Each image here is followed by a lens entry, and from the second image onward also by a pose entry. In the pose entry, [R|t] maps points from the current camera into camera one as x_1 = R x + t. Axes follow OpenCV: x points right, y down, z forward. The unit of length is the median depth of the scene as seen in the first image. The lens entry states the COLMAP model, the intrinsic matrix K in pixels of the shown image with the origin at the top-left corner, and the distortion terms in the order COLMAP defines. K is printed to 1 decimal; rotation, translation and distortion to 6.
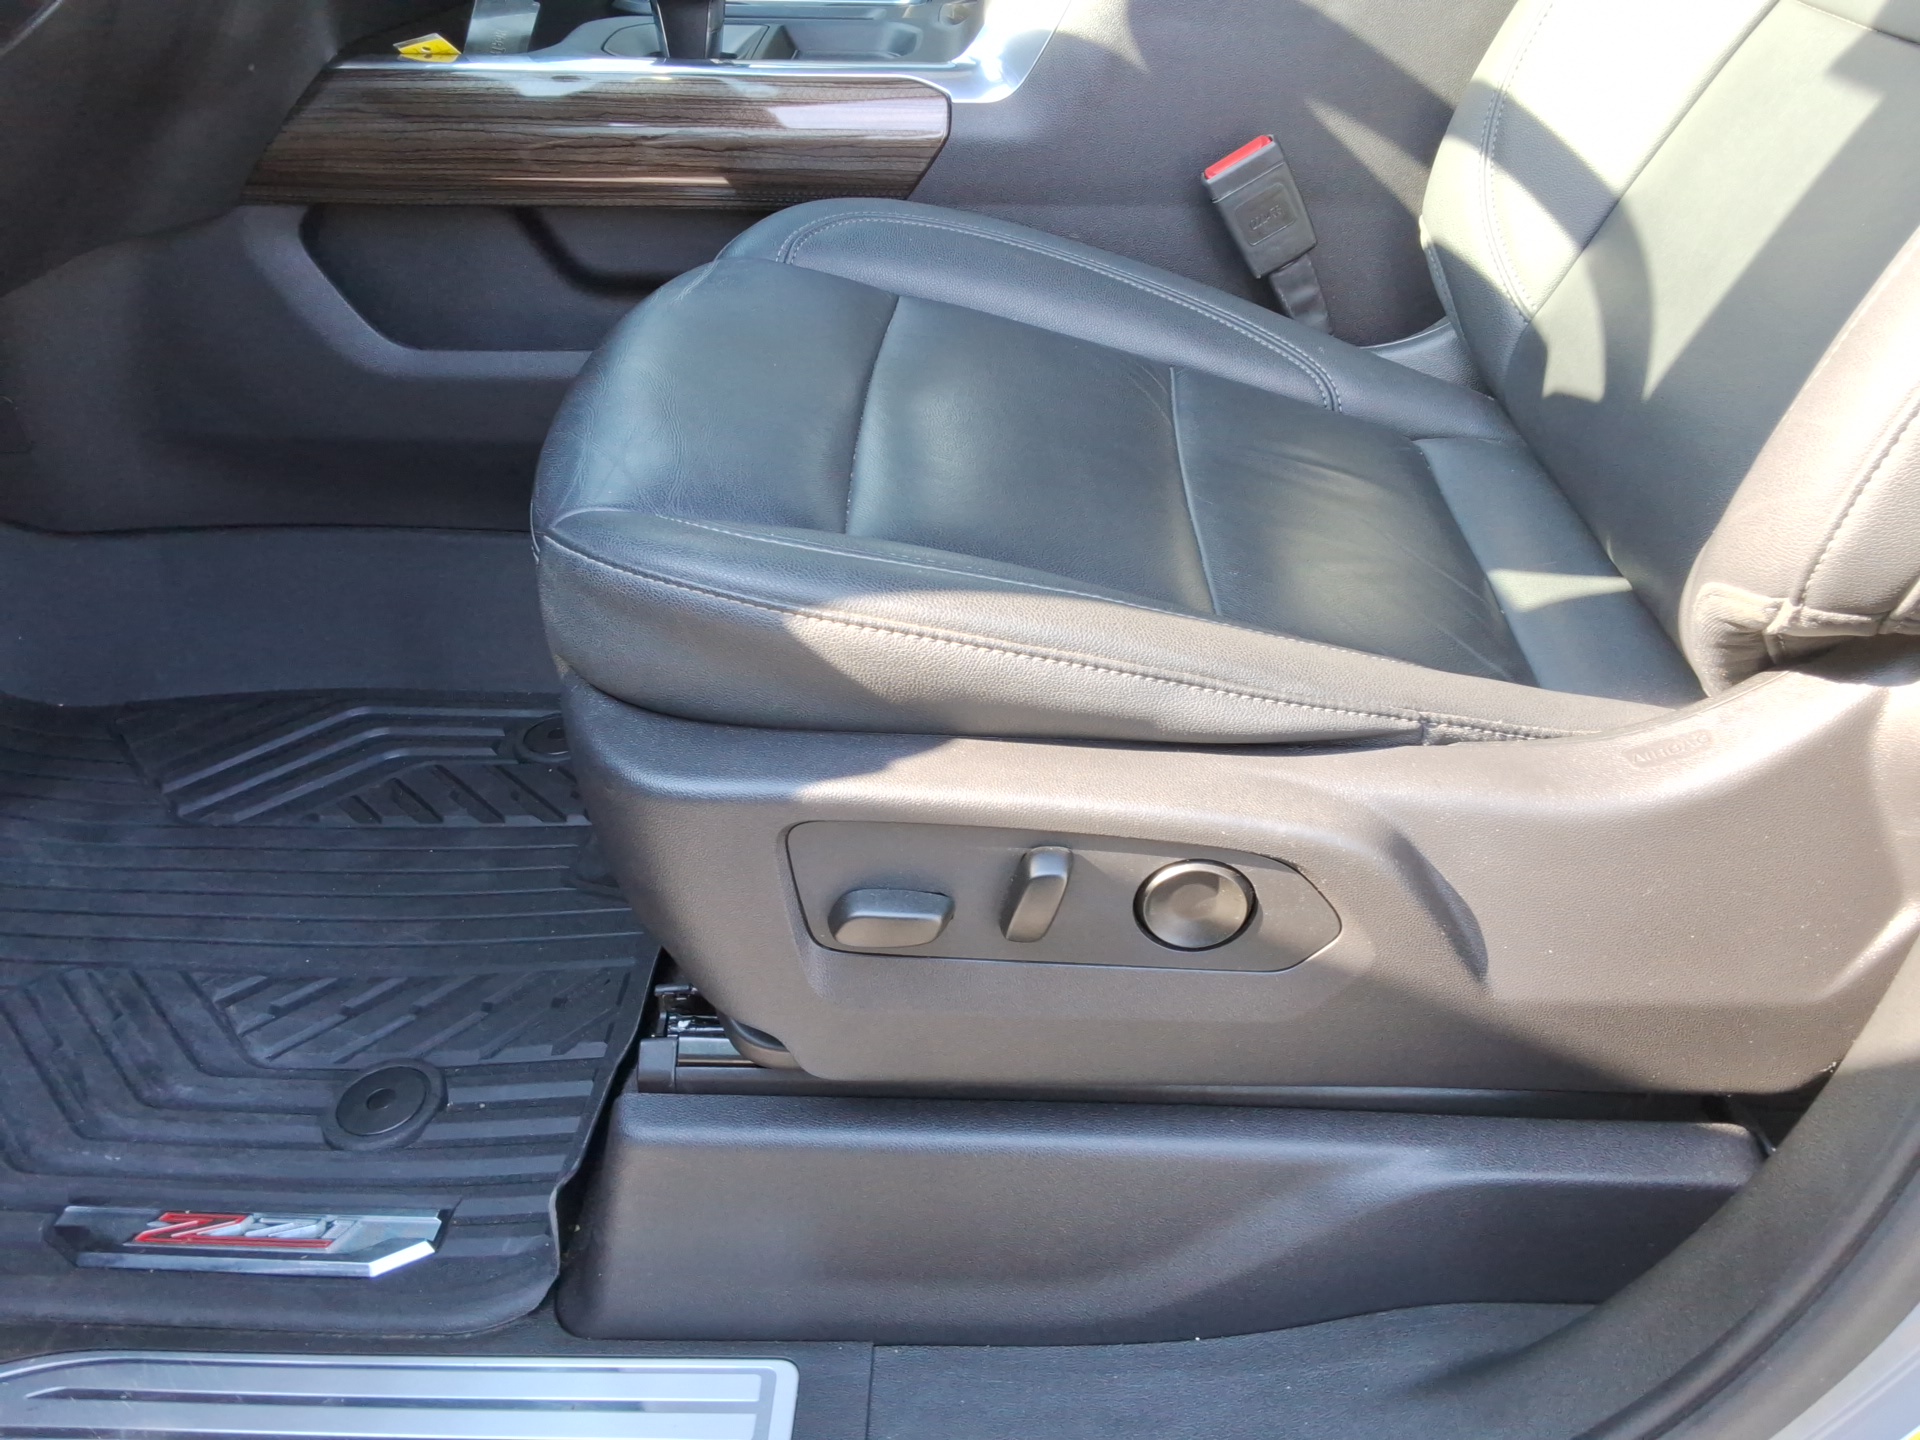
lens RADIAL K [[1537.6, 0, 975.6], [0, 1537.6, 714.0], [0, 0, 1]] dist [0.117410, -0.182970]
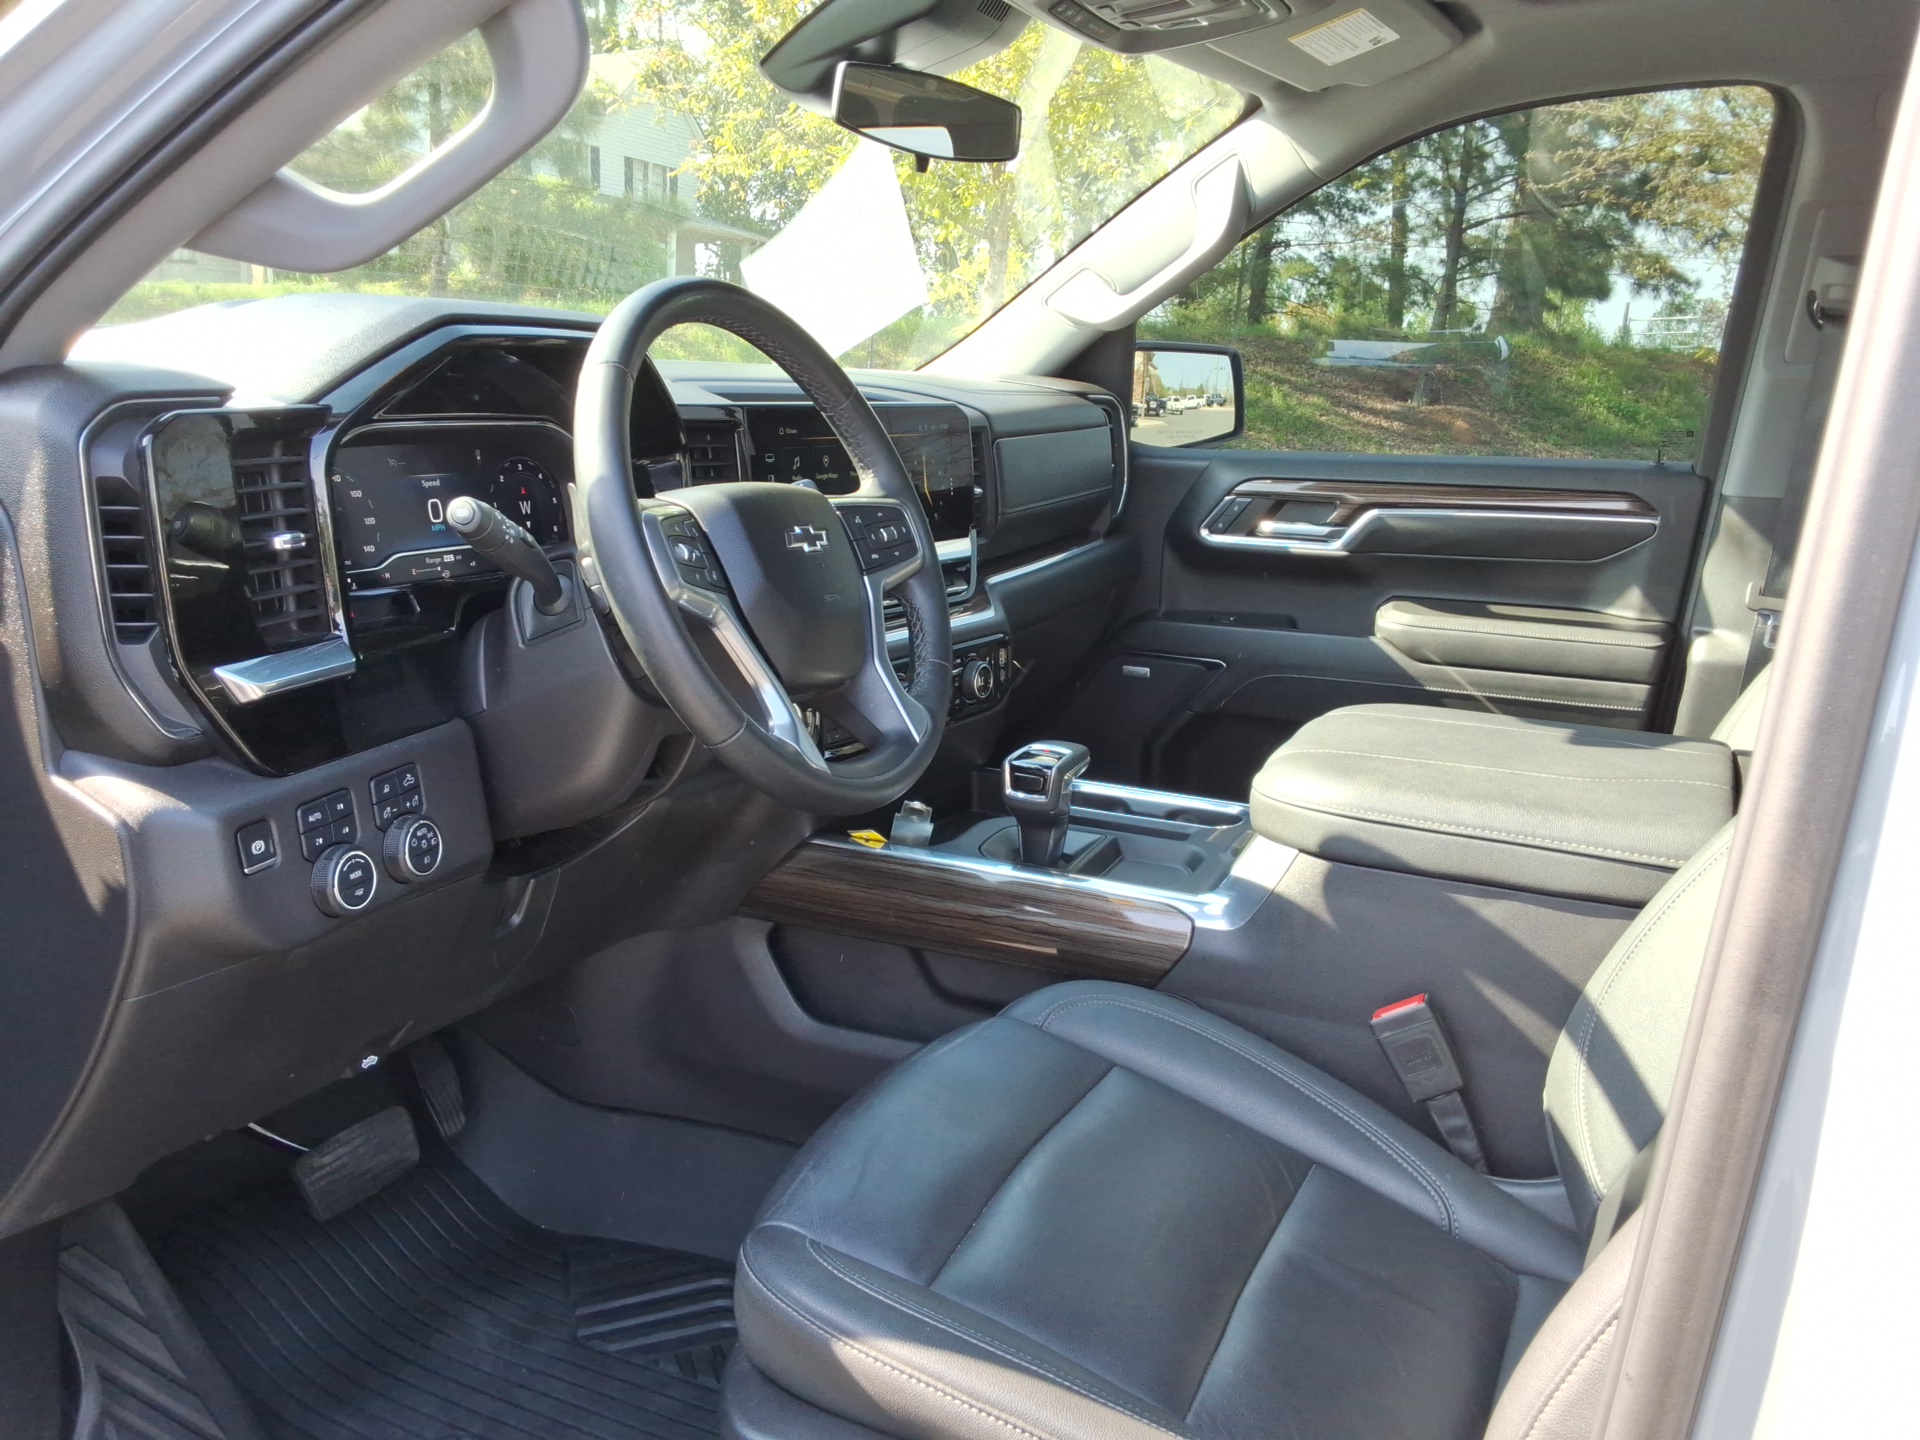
lens RADIAL K [[1537.6, 0, 968.3], [0, 1537.6, 709.9], [0, 0, 1]] dist [0.117410, -0.182970]
pose [[0.915214, 0.097959, -0.390880, 0.308528], [-0.226390, 0.927446, -0.297644, -0.120659], [0.333363, 0.360899, 0.870988, -0.302067]]
